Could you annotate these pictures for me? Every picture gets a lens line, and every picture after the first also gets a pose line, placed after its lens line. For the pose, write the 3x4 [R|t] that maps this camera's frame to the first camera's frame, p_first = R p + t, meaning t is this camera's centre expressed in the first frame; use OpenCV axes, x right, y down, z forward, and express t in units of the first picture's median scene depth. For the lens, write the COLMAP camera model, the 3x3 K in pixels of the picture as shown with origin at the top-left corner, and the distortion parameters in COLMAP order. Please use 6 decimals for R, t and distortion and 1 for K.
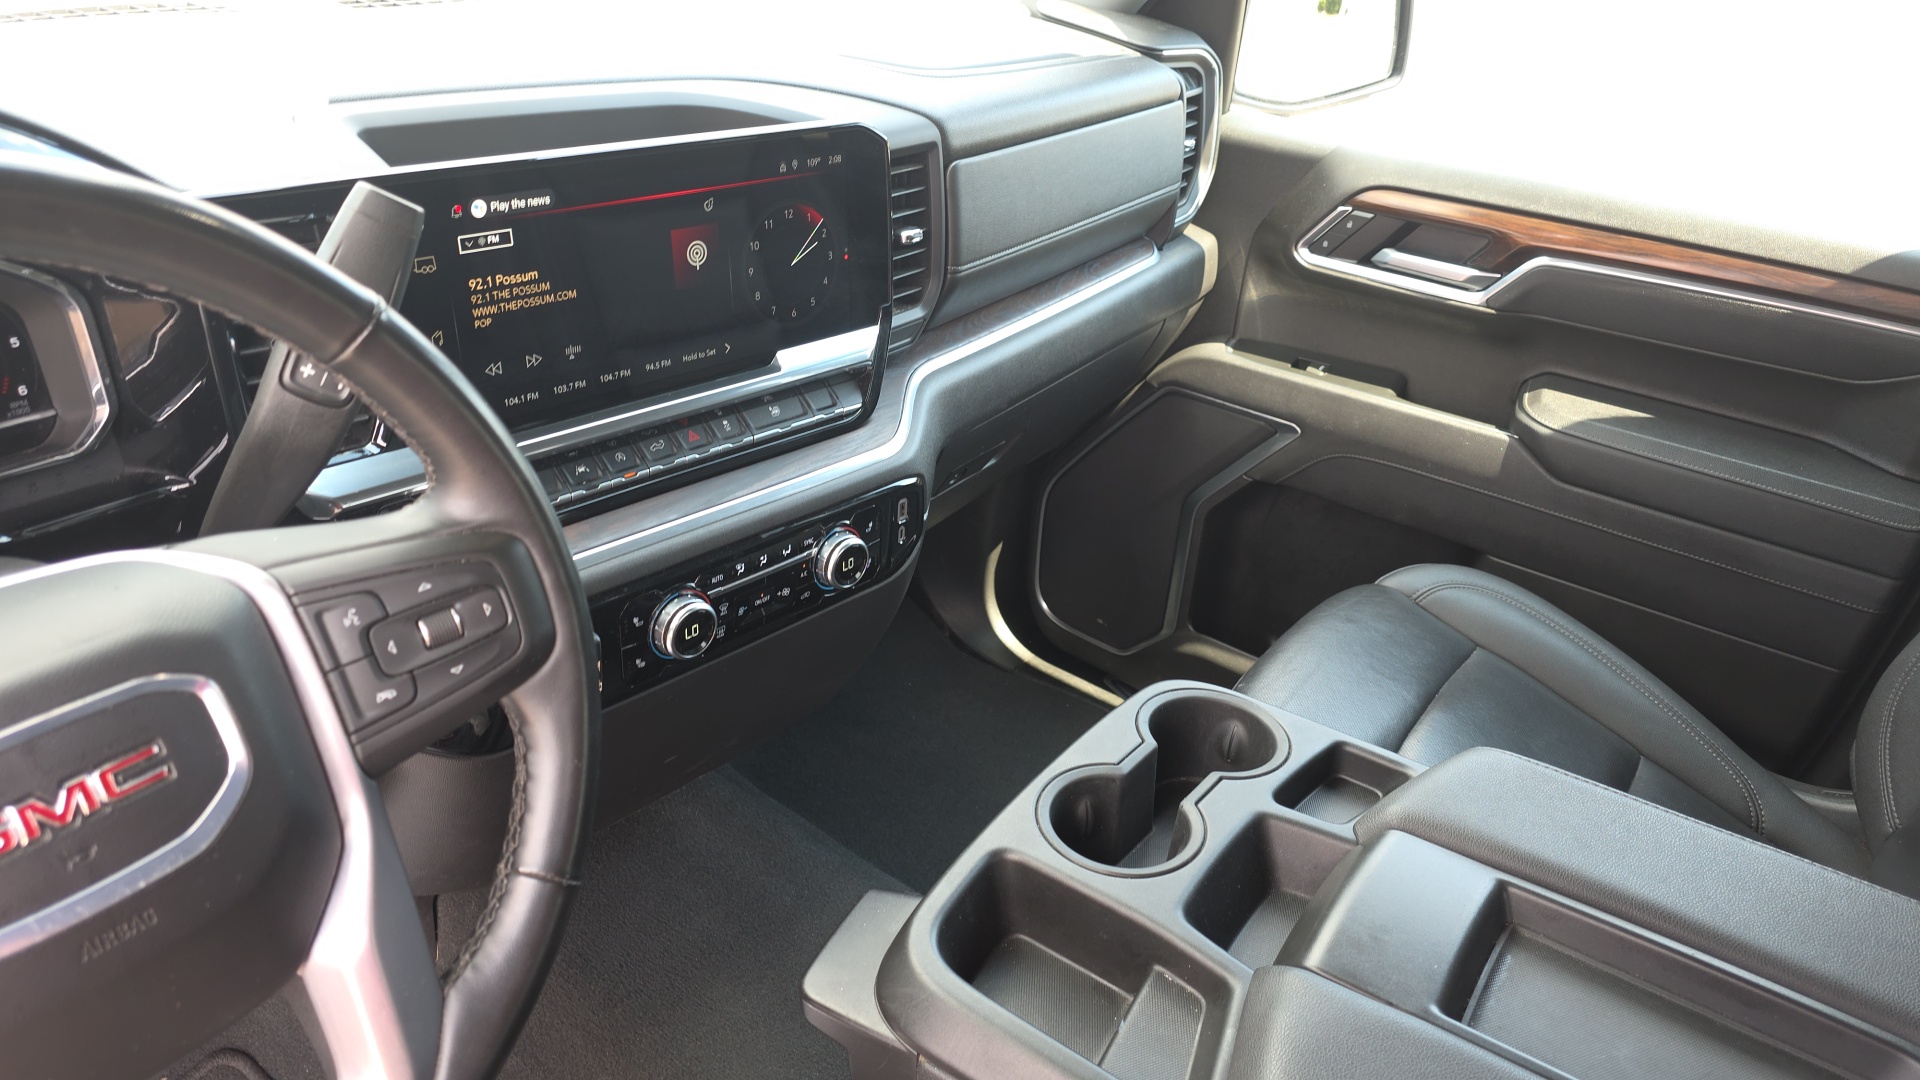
lens RADIAL K [[1297.6, 0, 959.7], [0, 1297.6, 527.6], [0, 0, 1]] dist [0.056259, -0.068280]
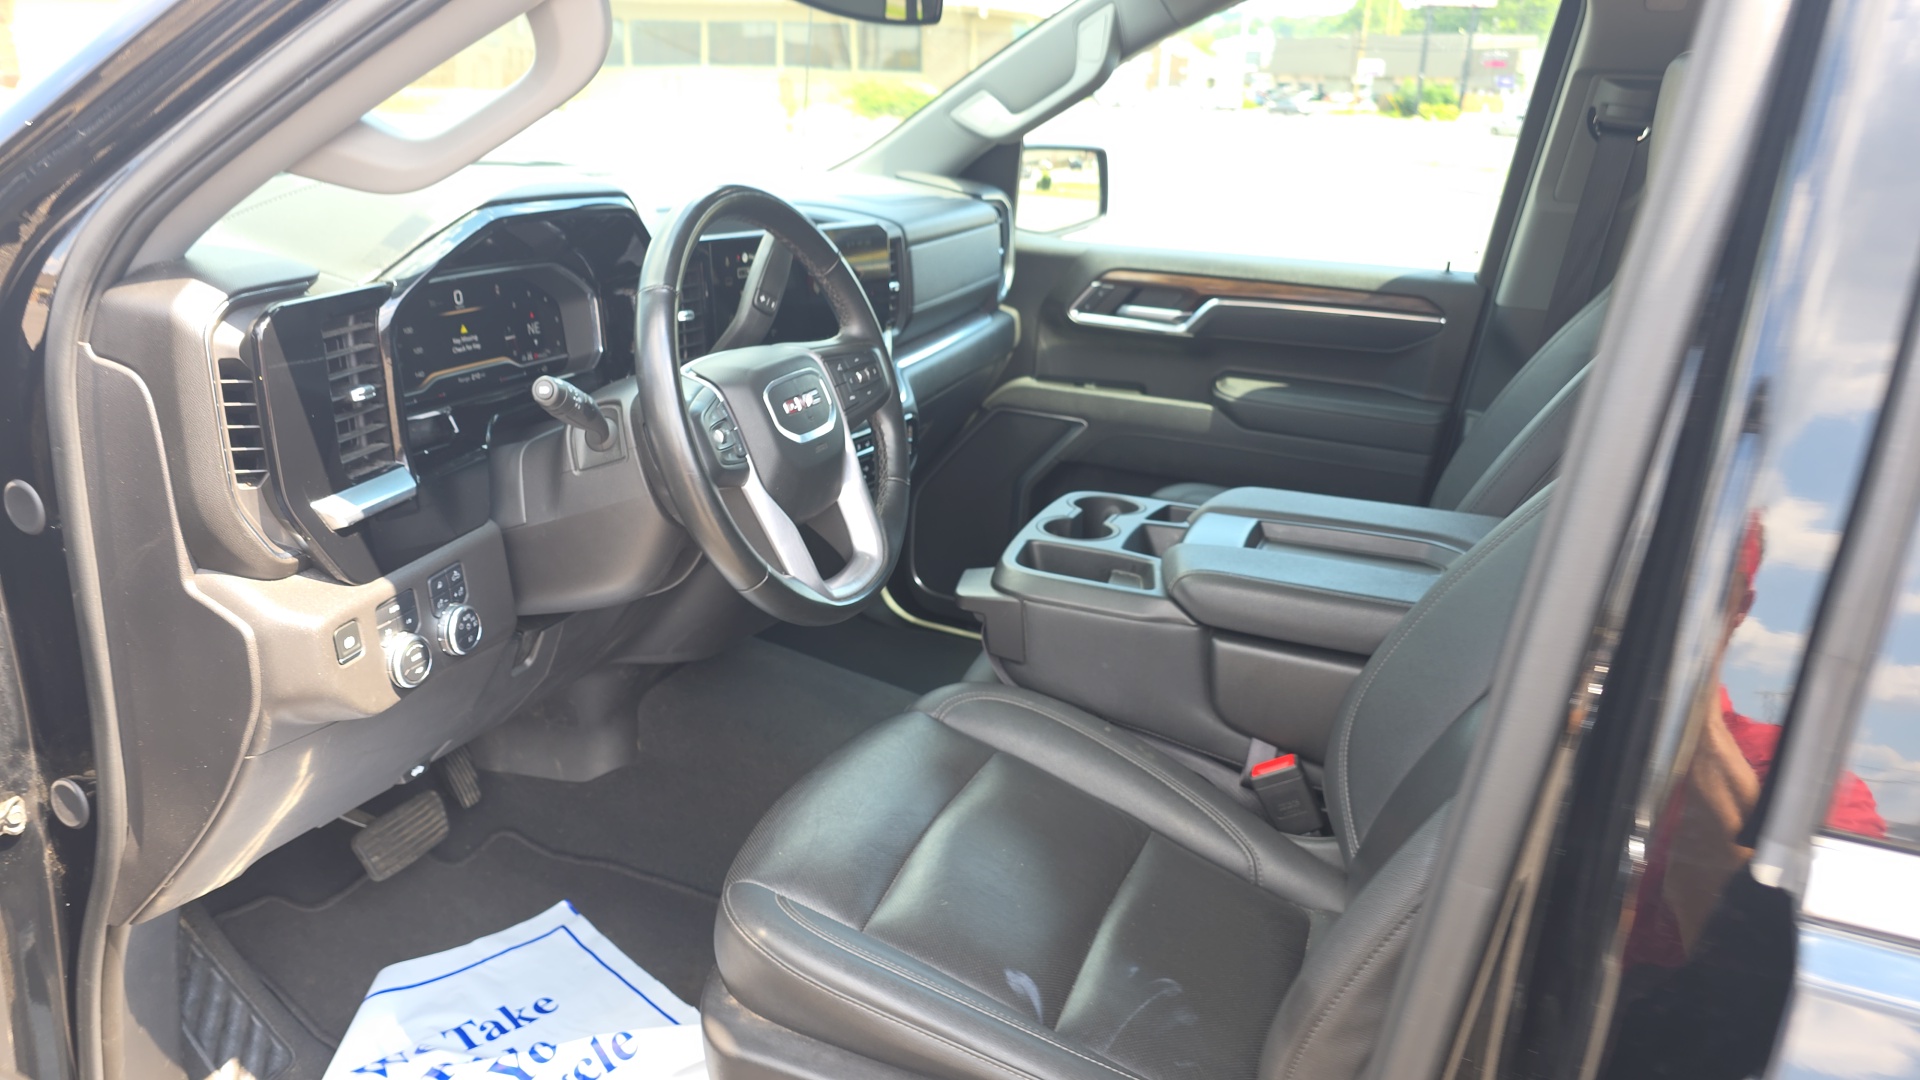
lens RADIAL K [[1304.6, 0, 883.6], [0, 1304.6, 524.8], [0, 0, 1]] dist [0.051979, -0.000948]
pose [[0.978433, -0.090466, 0.185703, -0.463919], [0.117799, 0.982853, -0.141857, 0.394182], [-0.169685, 0.160673, 0.972312, -0.779851]]
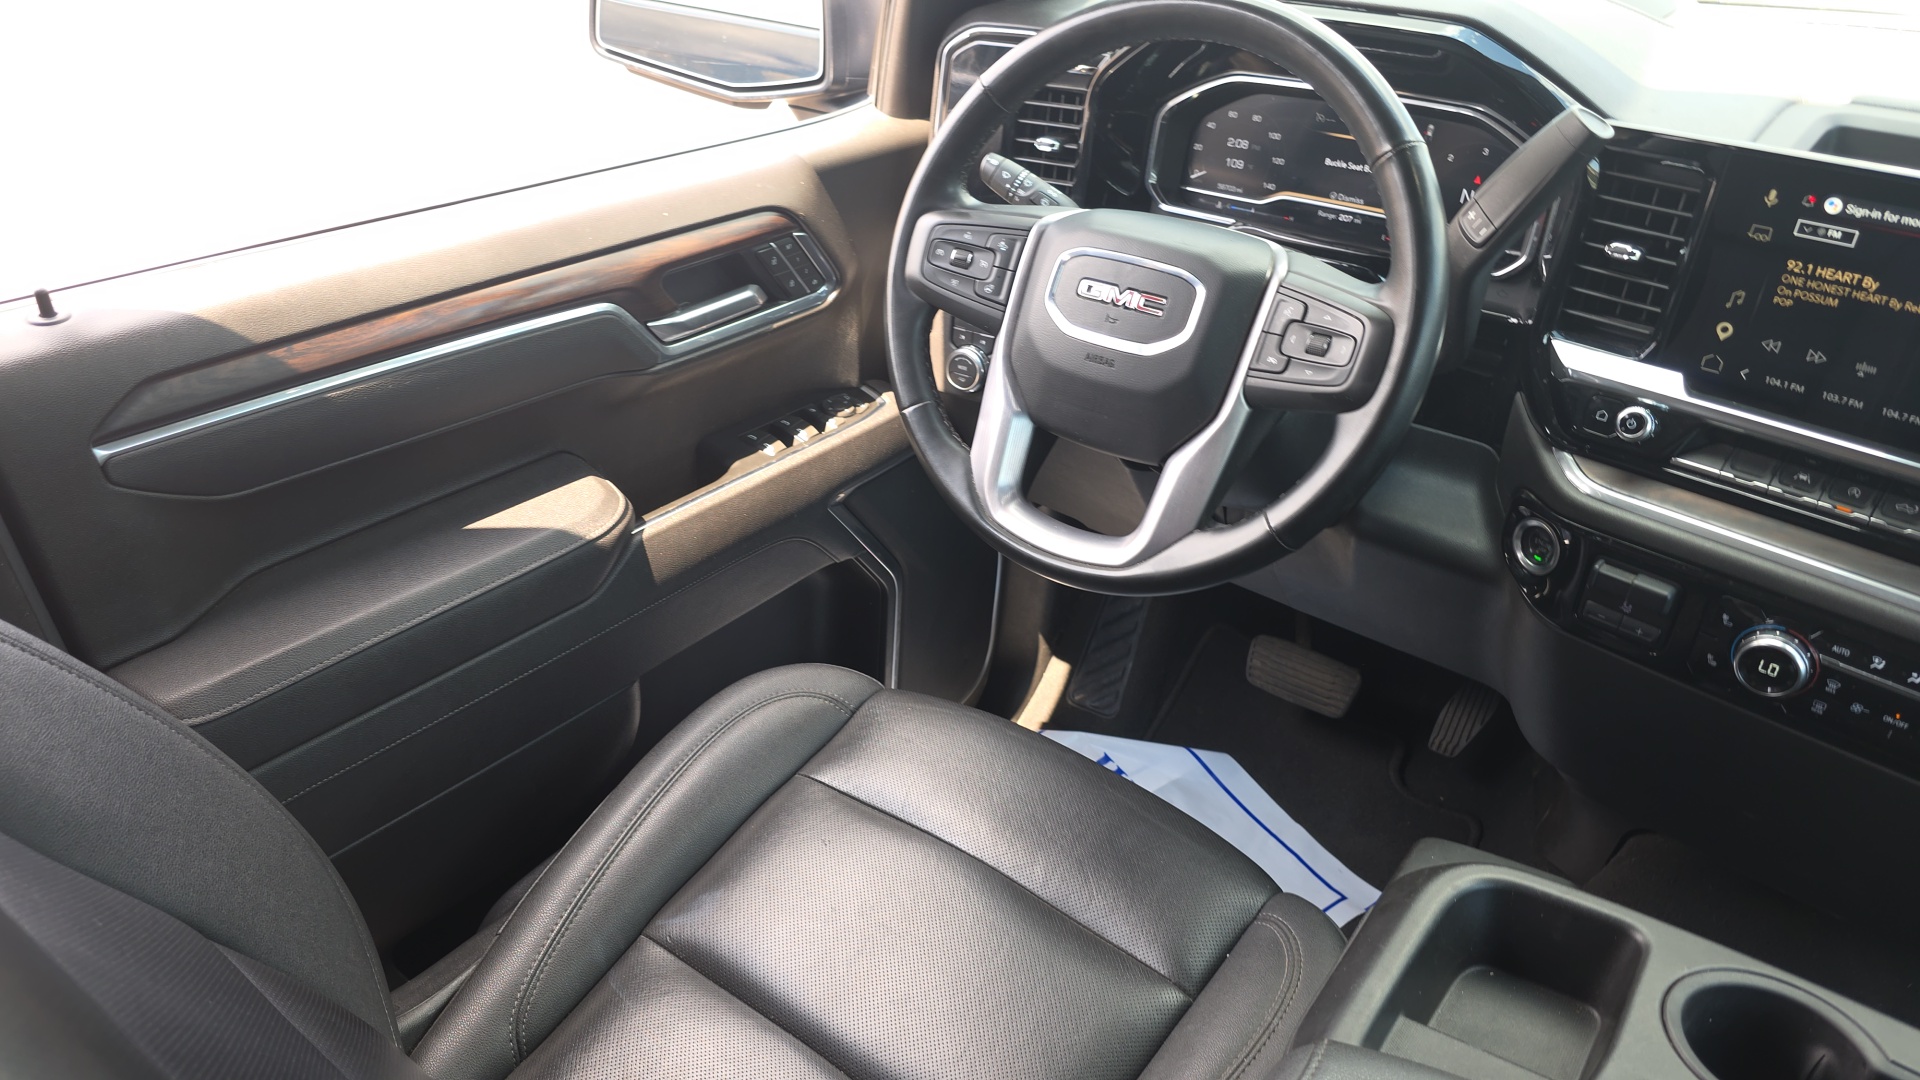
lens RADIAL K [[1300.0, 0, 892.3], [0, 1300.0, 510.5], [0, 0, 1]] dist [0.023735, -0.033187]
pose [[-0.055460, 0.415501, -0.907900, 0.615678], [-0.481597, 0.785400, 0.388858, -0.070187], [0.874636, 0.458808, 0.156545, 0.212261]]
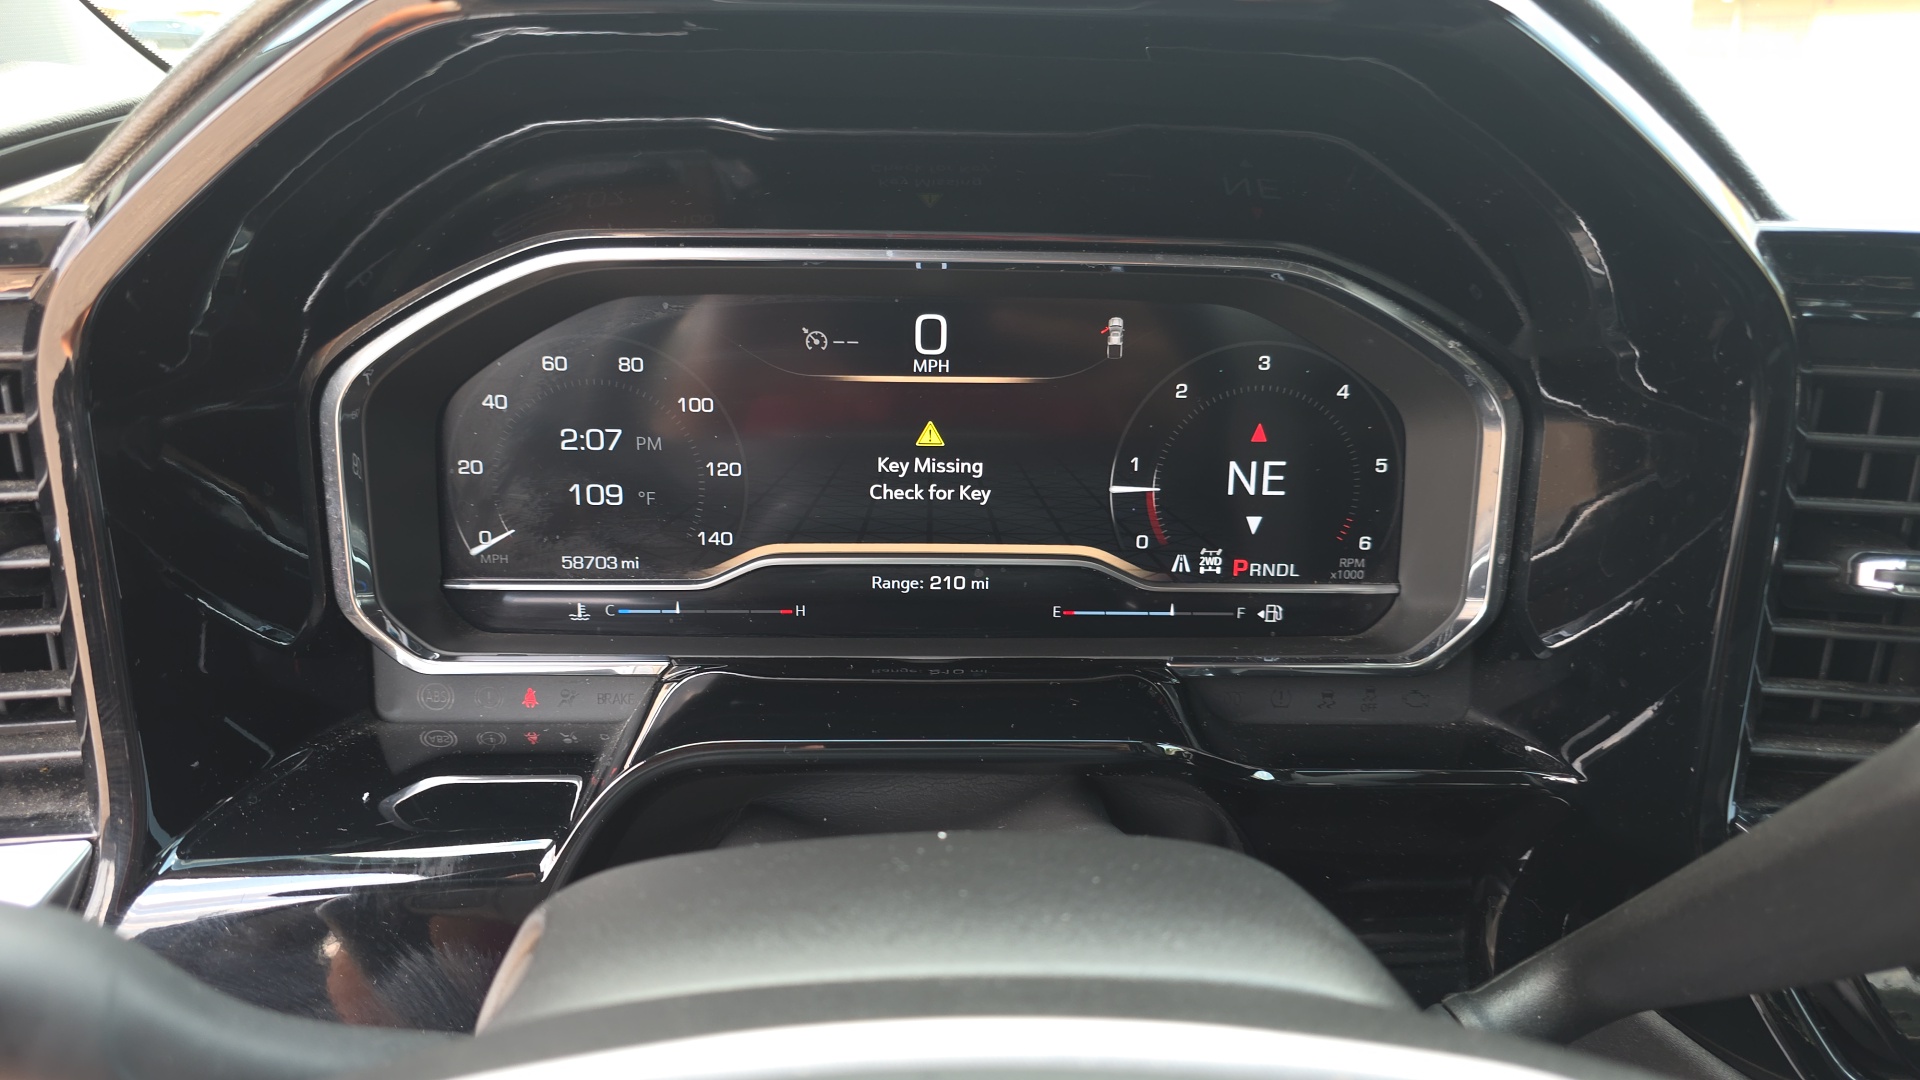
lens RADIAL K [[1297.6, 0, 959.7], [0, 1297.6, 527.6], [0, 0, 1]] dist [0.056259, -0.068280]
pose [[0.618650, 0.201580, -0.759366, -0.276399], [-0.342042, 0.939227, -0.029334, -0.021730], [0.707304, 0.277883, 0.650002, 0.349507]]
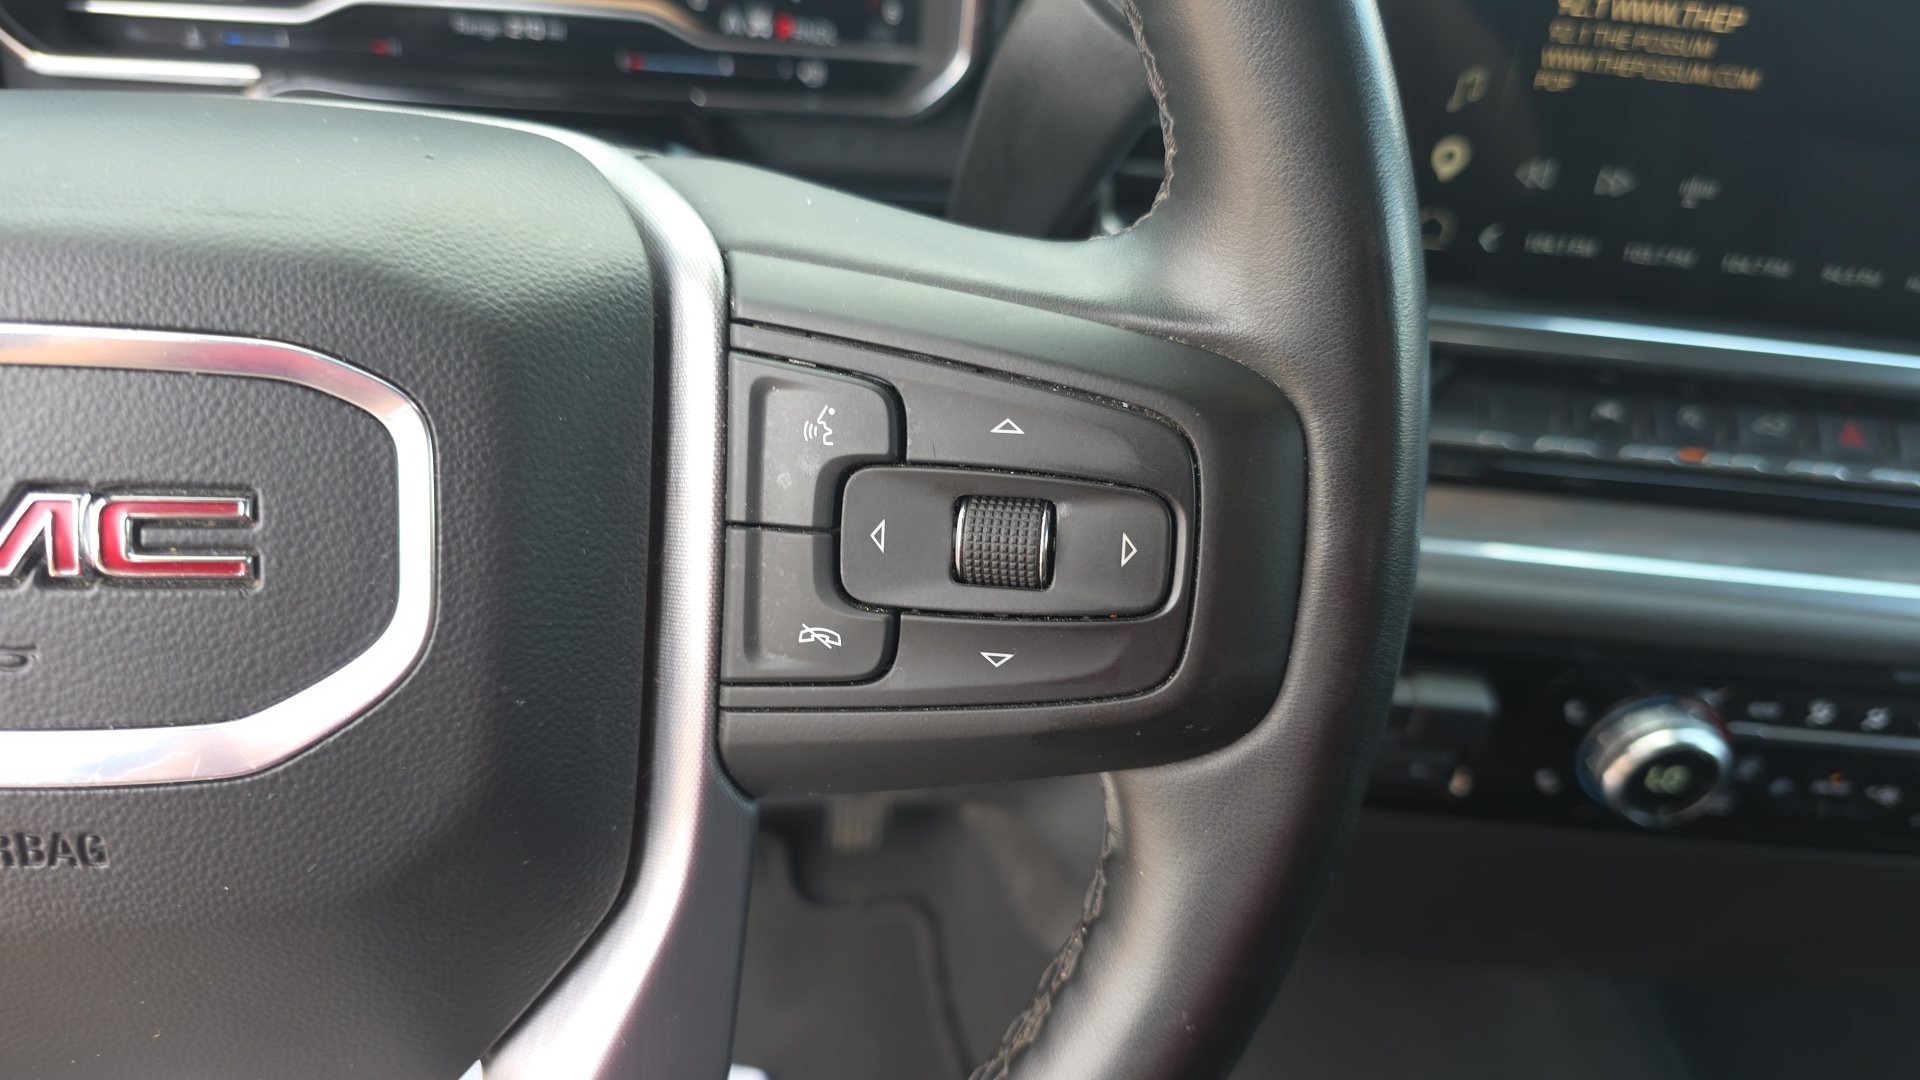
lens RADIAL K [[1379.6, 0, 960.0], [0, 1379.6, 540.0], [0, 0, 1]] dist [0.002666, -0.039918]
pose [[0.664425, 0.405226, -0.627958, -0.081692], [-0.384777, 0.905802, 0.177398, 0.004914], [0.640692, 0.123756, 0.757759, 0.368893]]
